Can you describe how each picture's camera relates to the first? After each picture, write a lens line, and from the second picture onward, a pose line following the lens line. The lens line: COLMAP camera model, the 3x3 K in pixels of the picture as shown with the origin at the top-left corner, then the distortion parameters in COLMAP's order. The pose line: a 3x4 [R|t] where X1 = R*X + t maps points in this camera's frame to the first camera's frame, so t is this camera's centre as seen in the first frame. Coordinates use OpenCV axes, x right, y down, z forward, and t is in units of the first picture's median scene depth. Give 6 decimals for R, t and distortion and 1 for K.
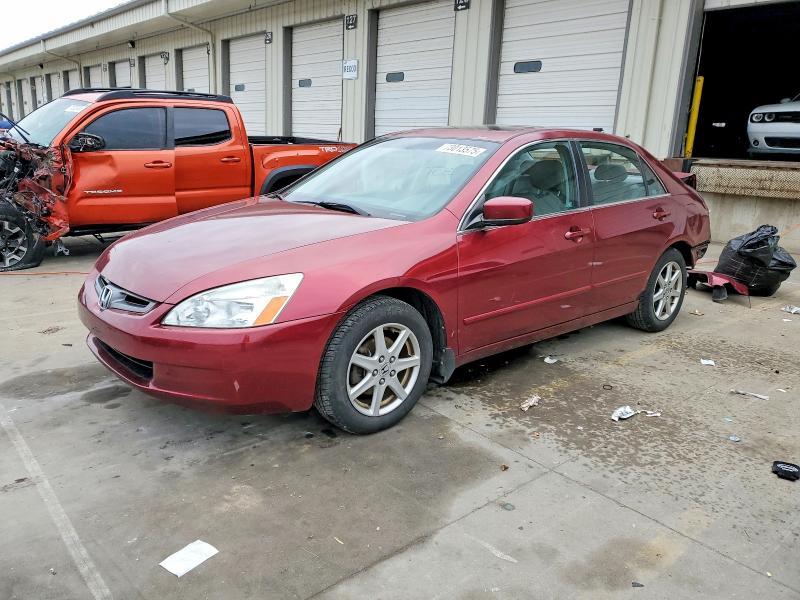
lens RADIAL K [[614.9, 0, 400.0], [0, 614.9, 300.0], [0, 0, 1]] dist [0.050503, 0.000996]
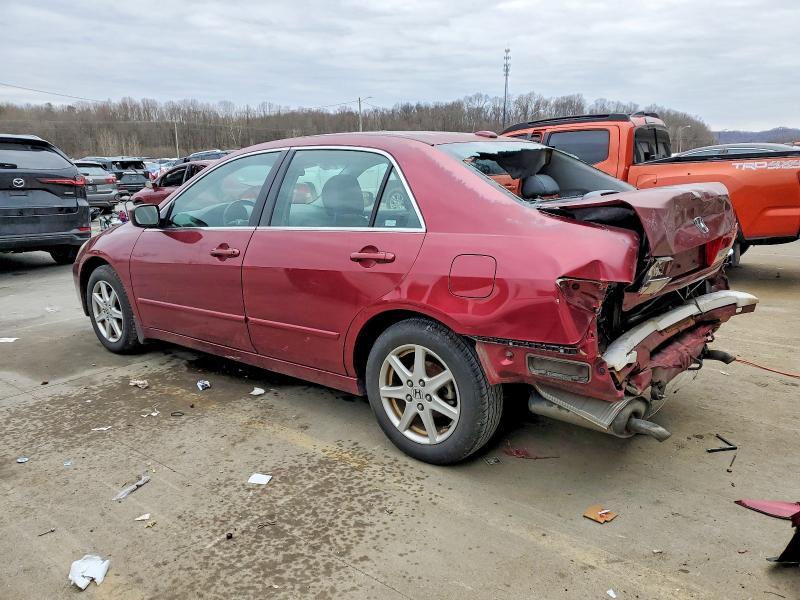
lens RADIAL K [[614.9, 0, 400.0], [0, 614.9, 300.0], [0, 0, 1]] dist [0.050503, 0.000996]
pose [[0.146420, 0.166104, -0.975177, 1.152122], [-0.219115, 0.966760, 0.131771, -0.203990], [0.964650, 0.194382, 0.177948, 1.015456]]
